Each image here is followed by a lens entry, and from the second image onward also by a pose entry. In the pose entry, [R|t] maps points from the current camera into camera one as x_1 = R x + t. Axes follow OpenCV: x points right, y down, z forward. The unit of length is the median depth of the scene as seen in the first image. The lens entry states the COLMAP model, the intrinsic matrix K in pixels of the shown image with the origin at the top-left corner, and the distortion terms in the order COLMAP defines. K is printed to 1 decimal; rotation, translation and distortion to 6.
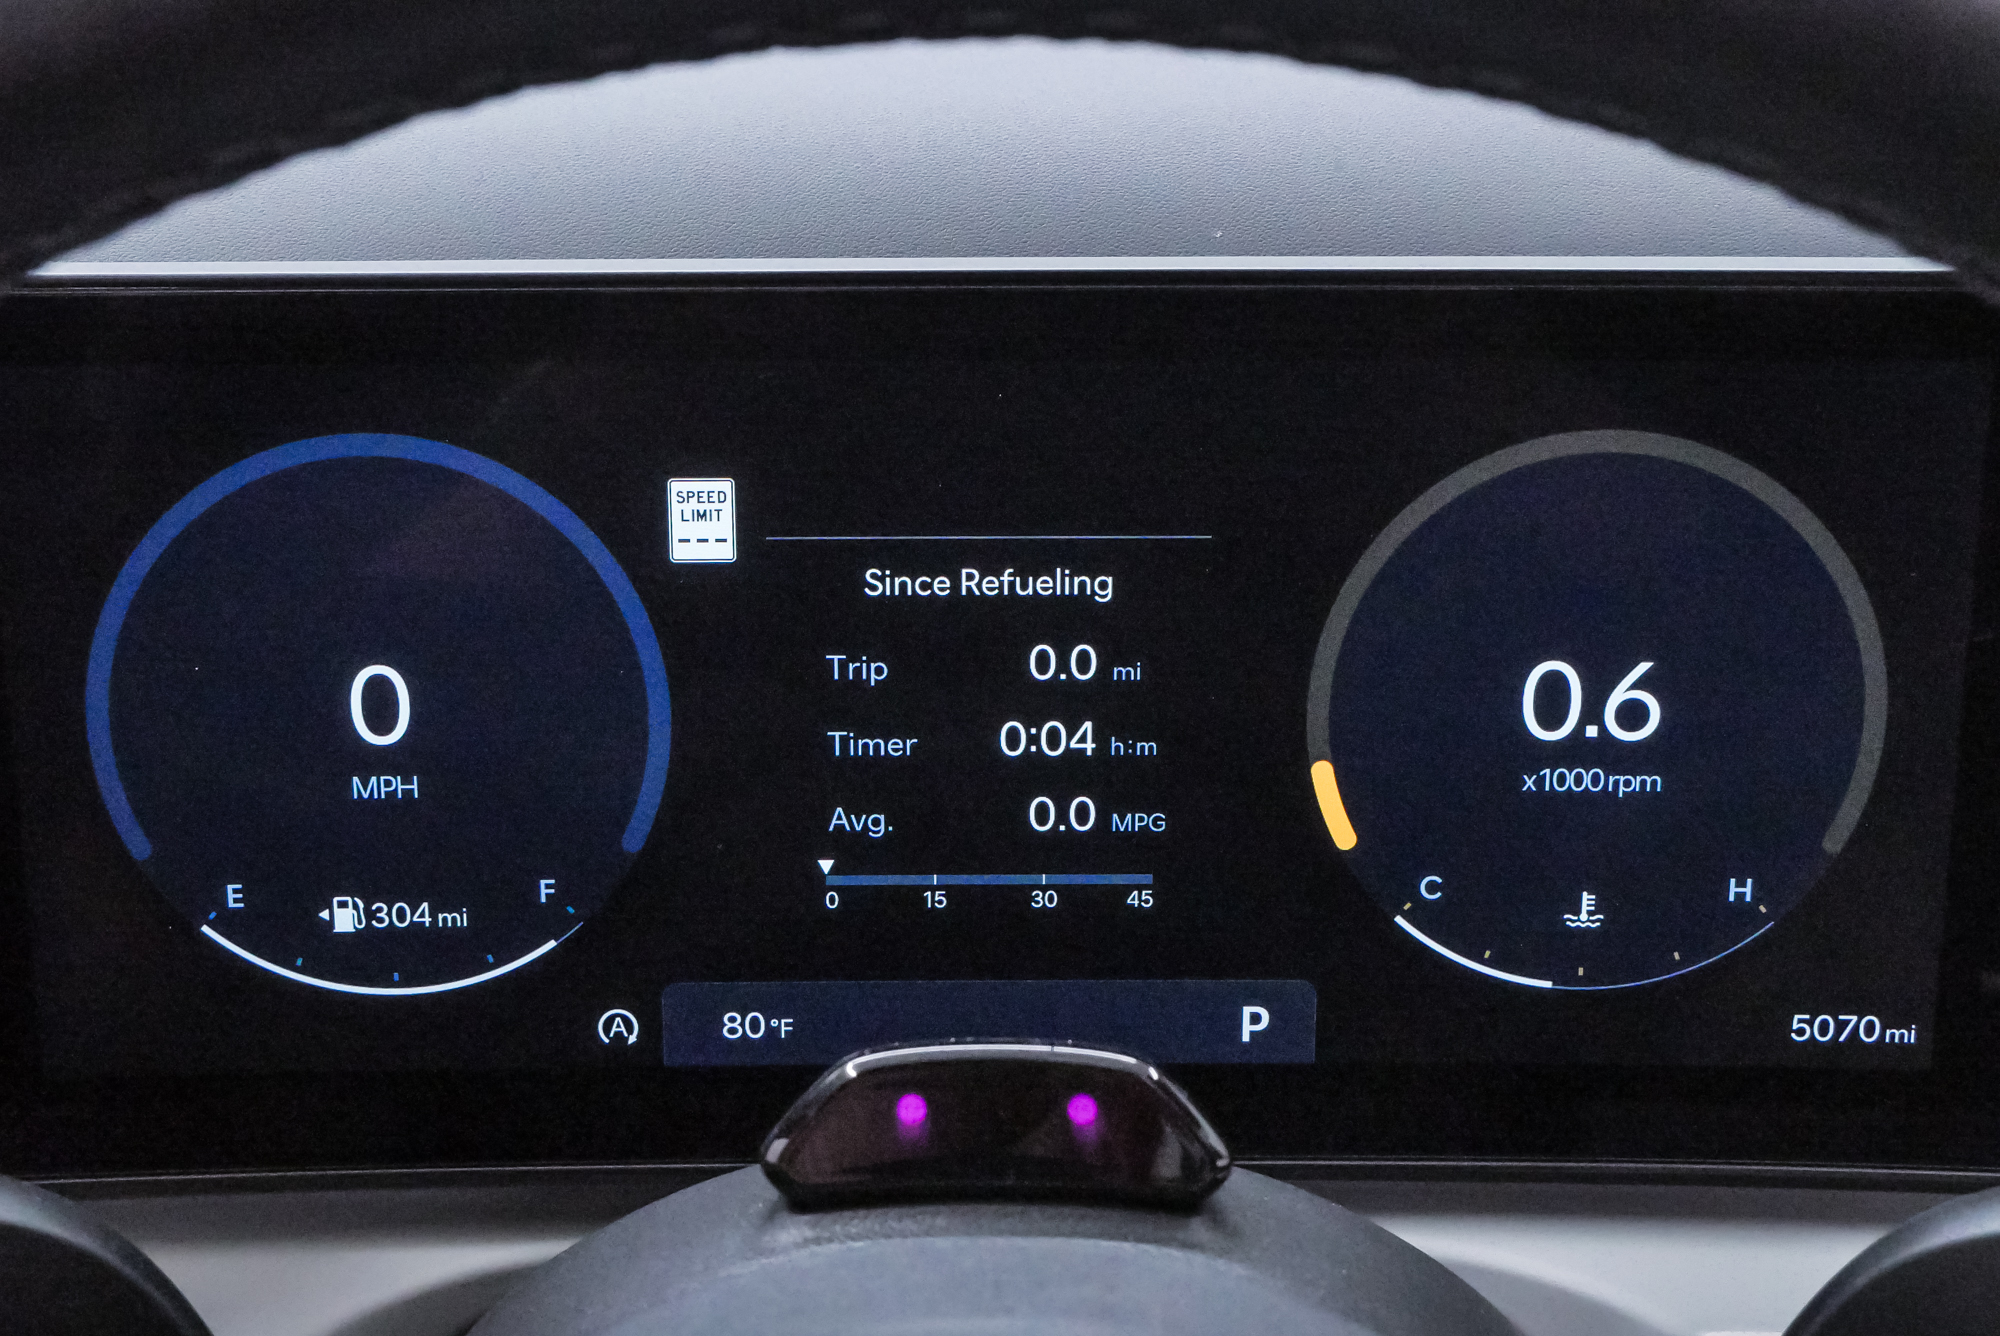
lens RADIAL K [[2436.3, 0, 1000.0], [0, 2436.3, 668.0], [0, 0, 1]] dist [0.005054, 0.002161]
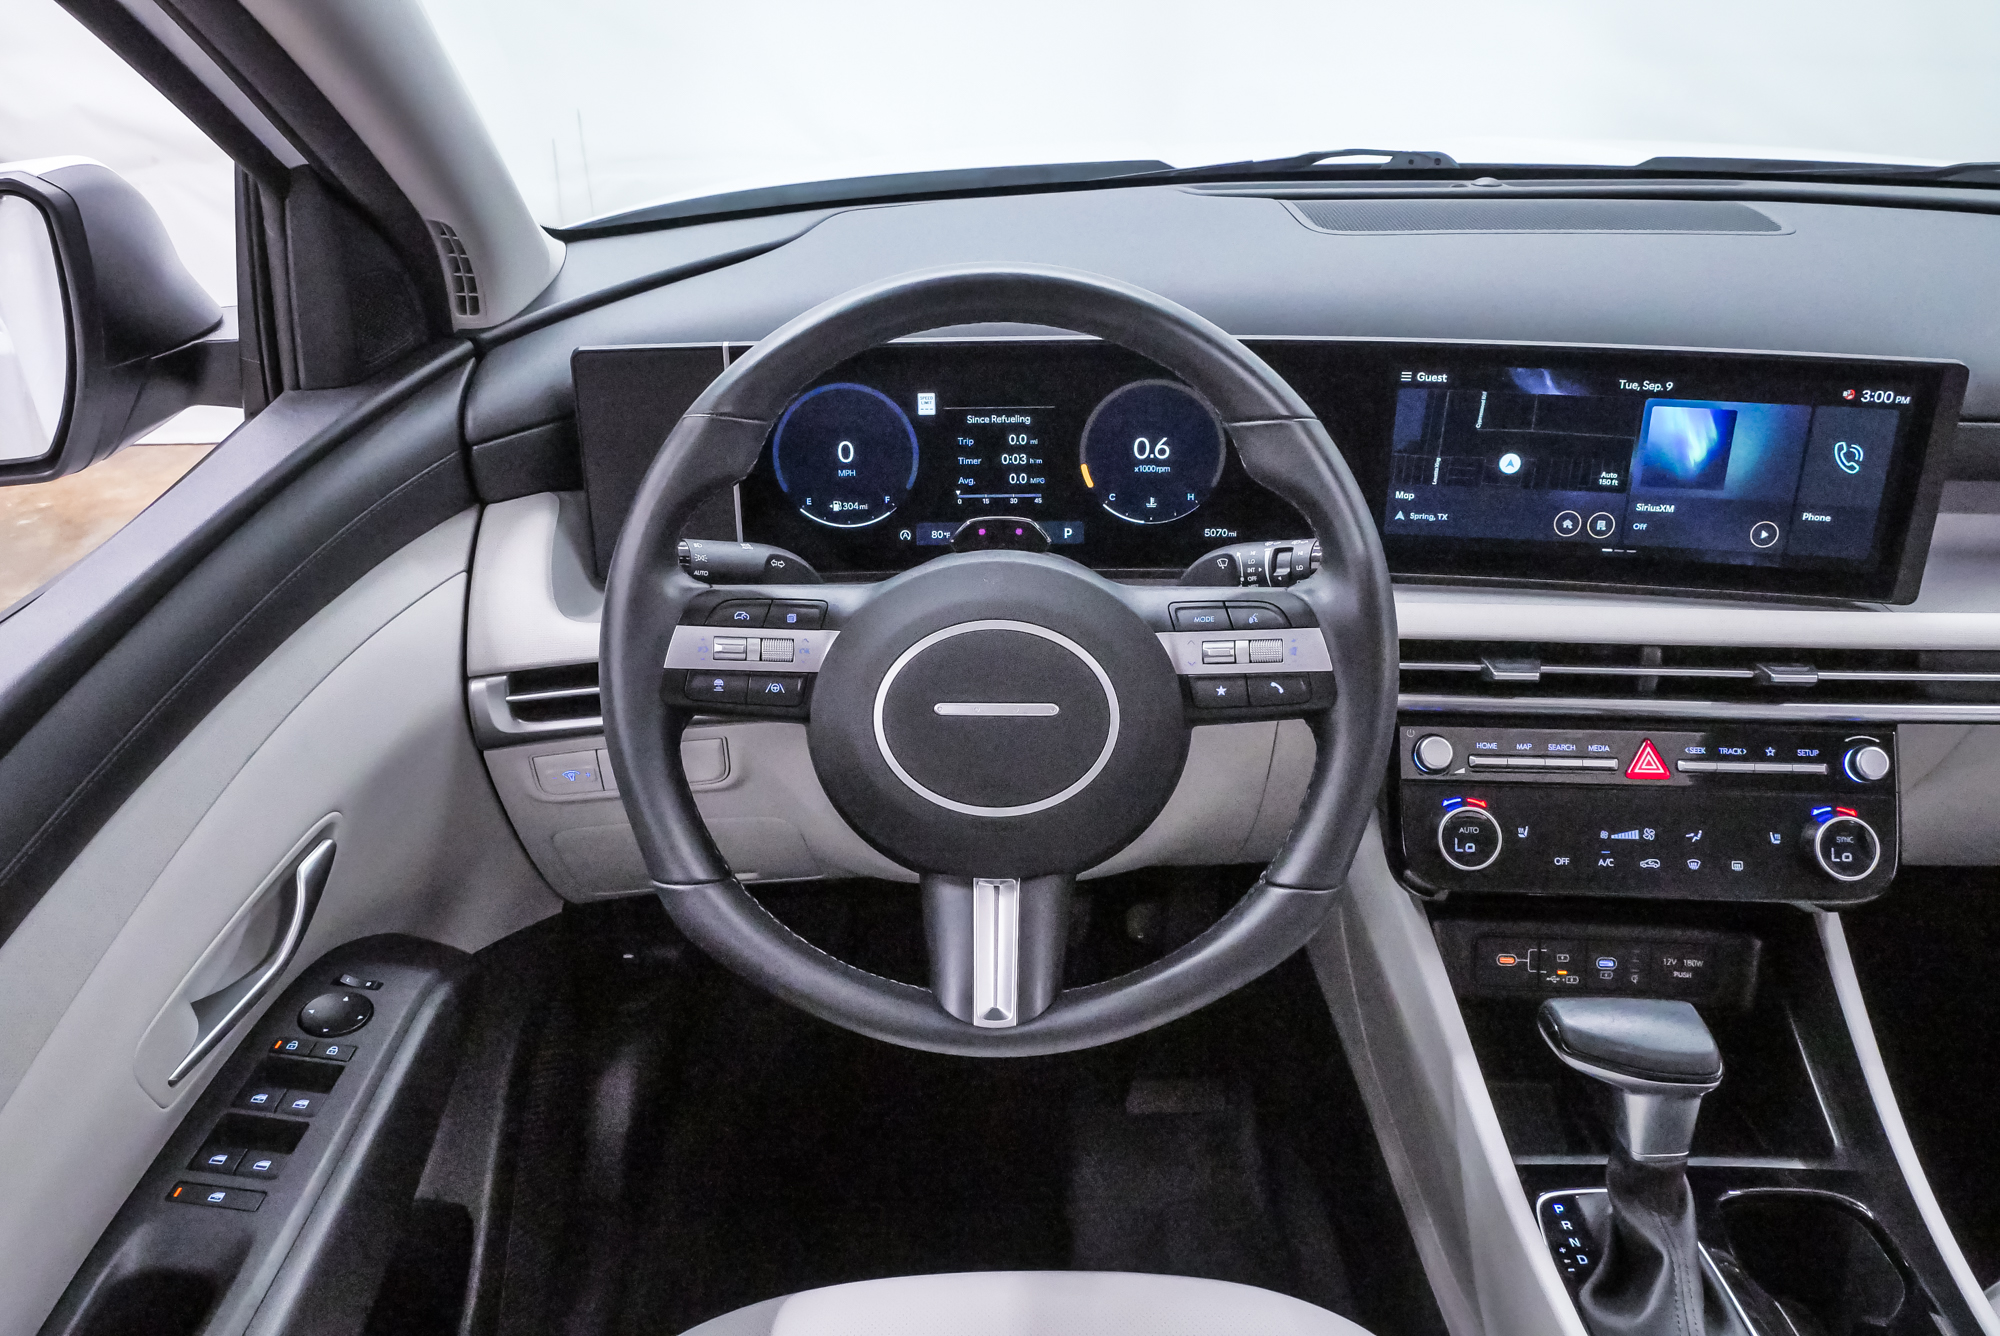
lens RADIAL K [[1451.8, 0, 1000.0], [0, 1451.8, 668.0], [0, 0, 1]] dist [-0.040734, 0.007384]
pose [[0.999836, -0.006237, -0.016997, 0.034477], [0.008375, 0.991637, 0.128785, 0.061606], [0.016052, -0.128906, 0.991527, -1.364778]]
